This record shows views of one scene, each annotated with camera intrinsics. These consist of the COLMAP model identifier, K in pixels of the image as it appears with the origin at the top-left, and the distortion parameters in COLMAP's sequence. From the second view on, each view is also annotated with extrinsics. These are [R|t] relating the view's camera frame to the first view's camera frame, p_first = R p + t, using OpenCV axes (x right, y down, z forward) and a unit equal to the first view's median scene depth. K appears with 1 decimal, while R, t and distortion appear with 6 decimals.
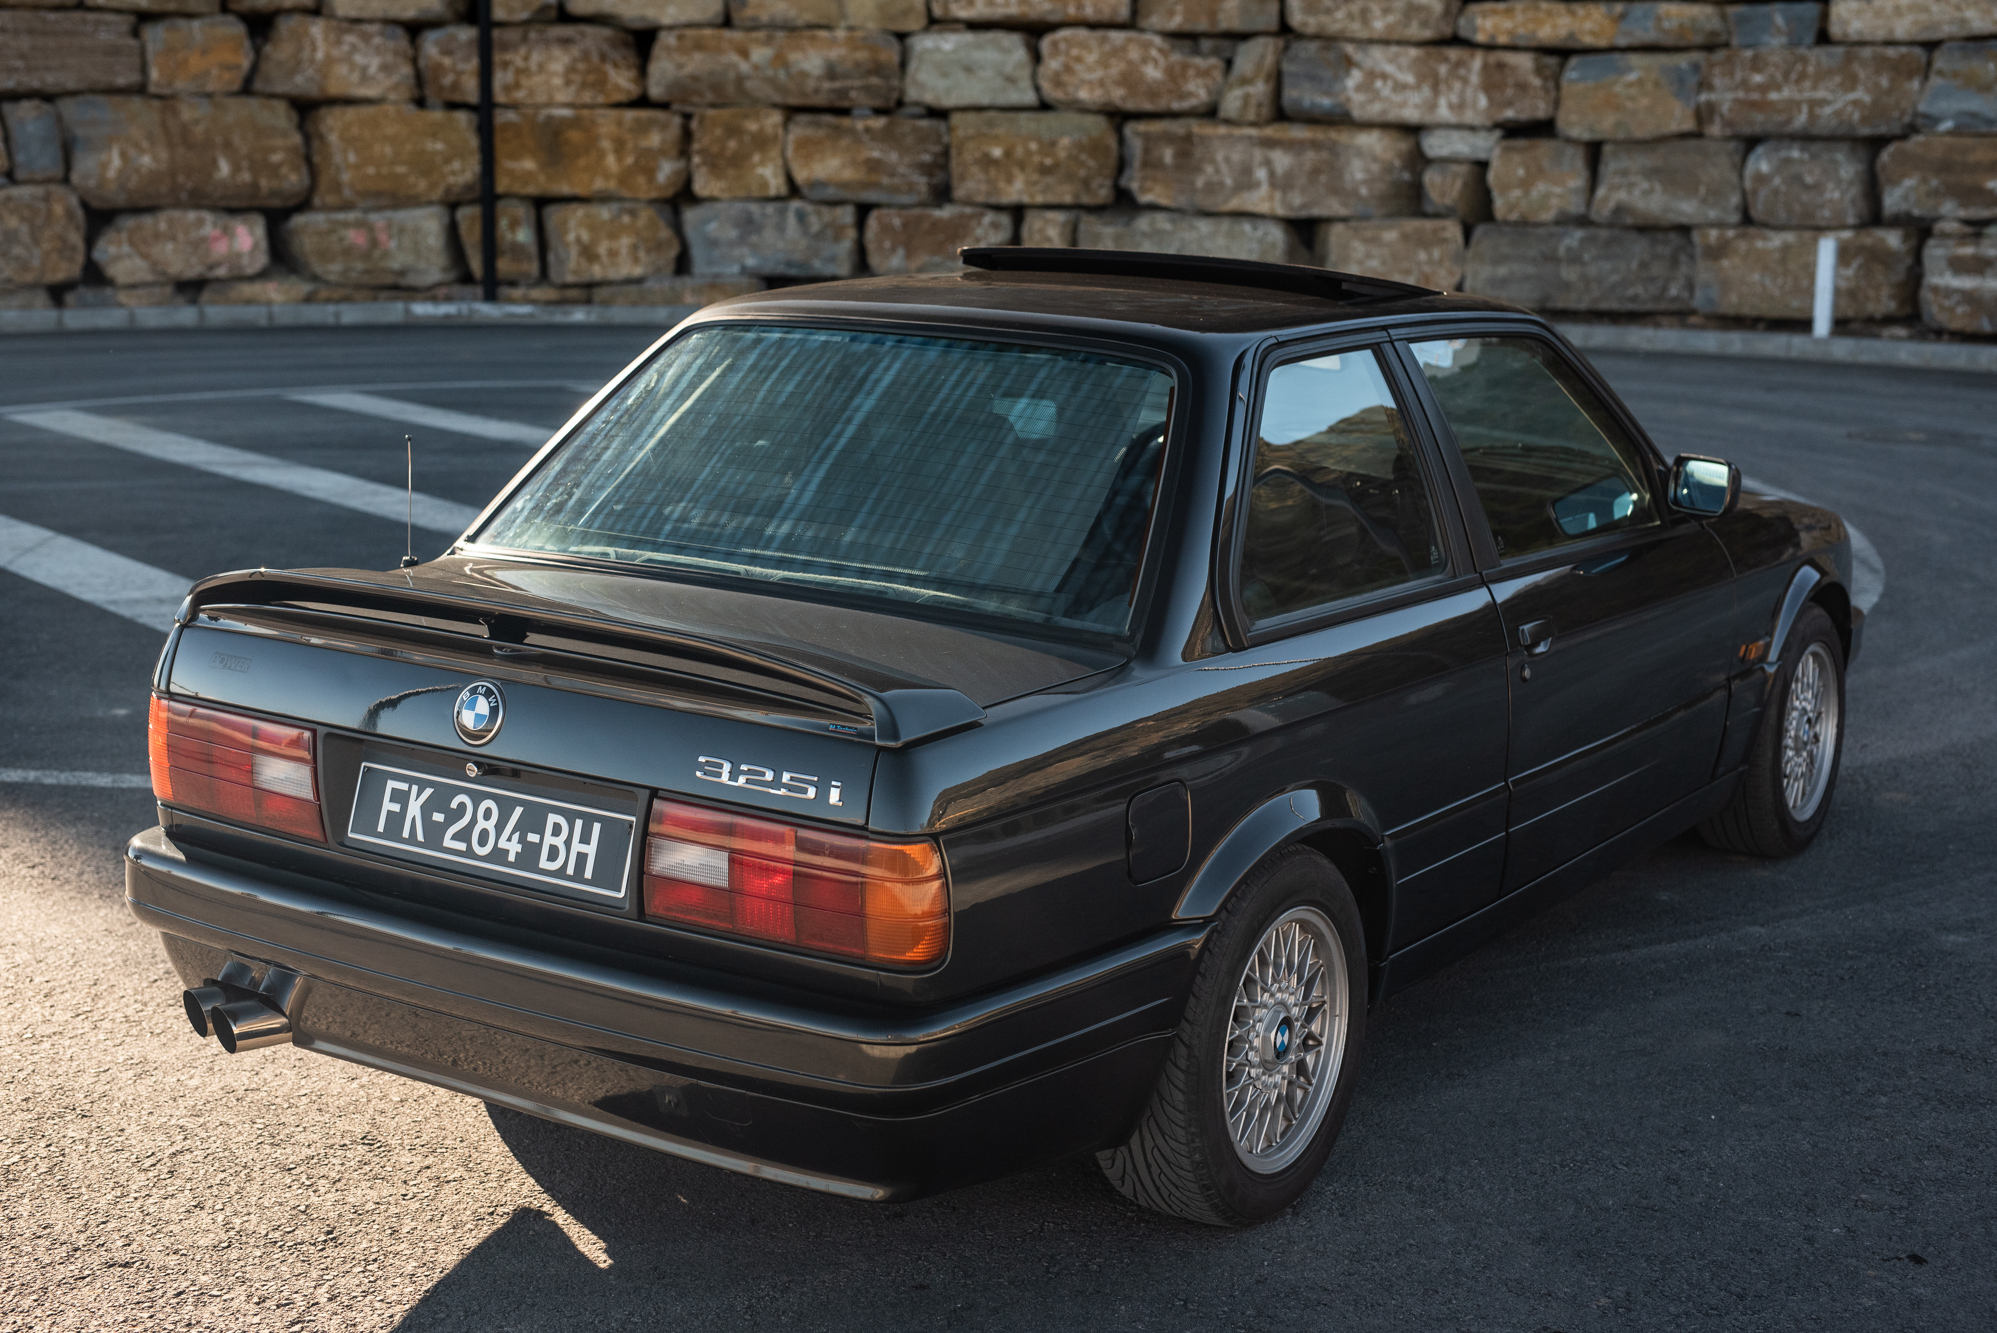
lens RADIAL K [[2792.7, 0, 998.5], [0, 2792.7, 666.5], [0, 0, 1]] dist [0.000223, 0.043062]
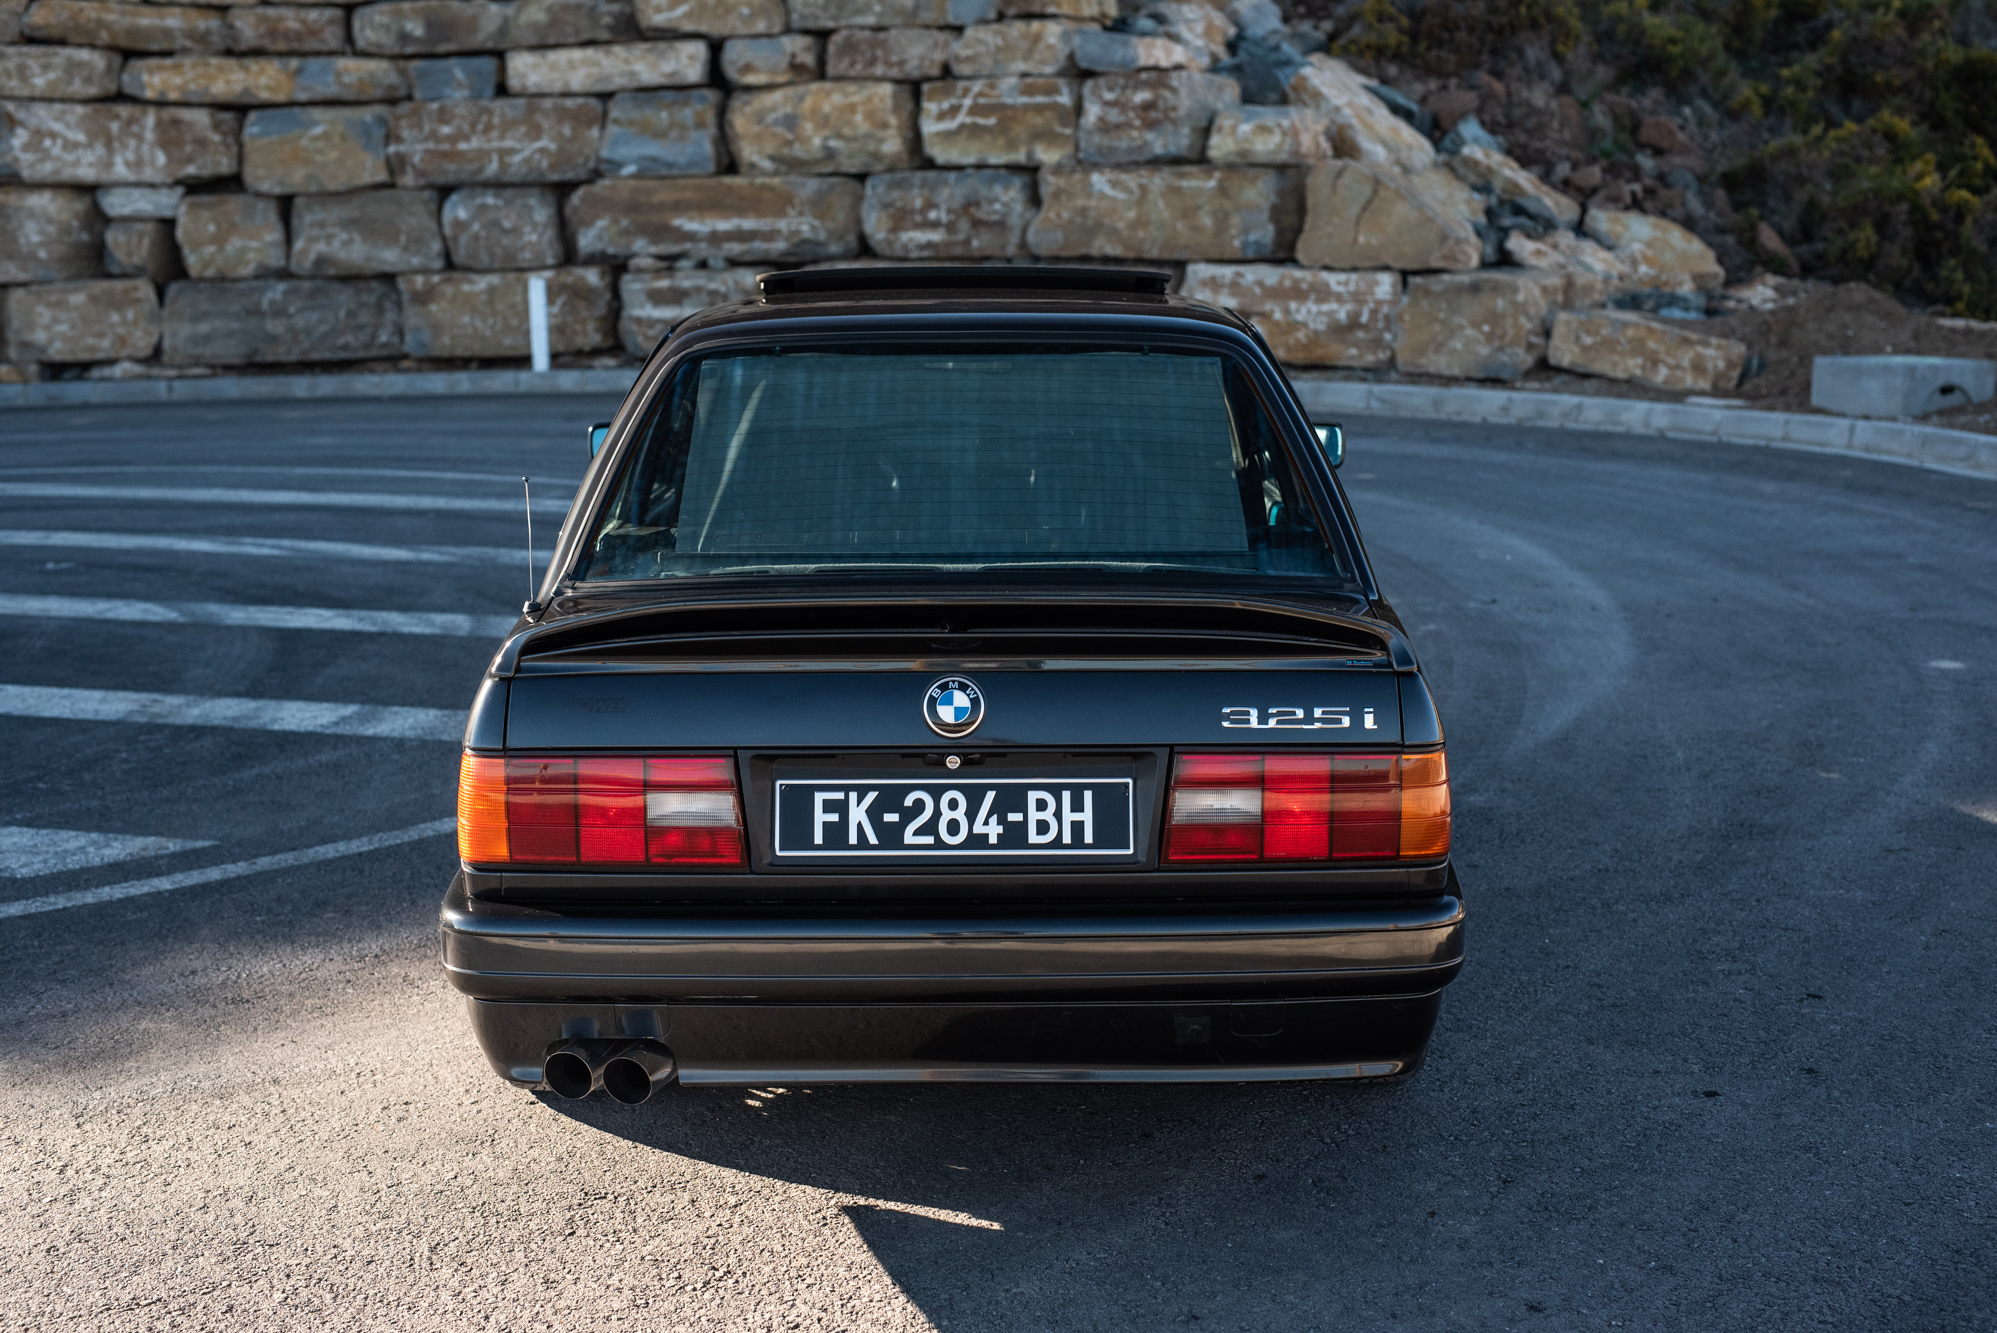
lens RADIAL K [[2792.7, 0, 998.5], [0, 2792.7, 666.5], [0, 0, 1]] dist [0.000223, 0.043062]
pose [[0.835192, -0.121367, 0.536400, -0.138181], [0.132675, 0.991002, 0.017646, -0.002759], [-0.533715, 0.056429, 0.843780, 0.020494]]
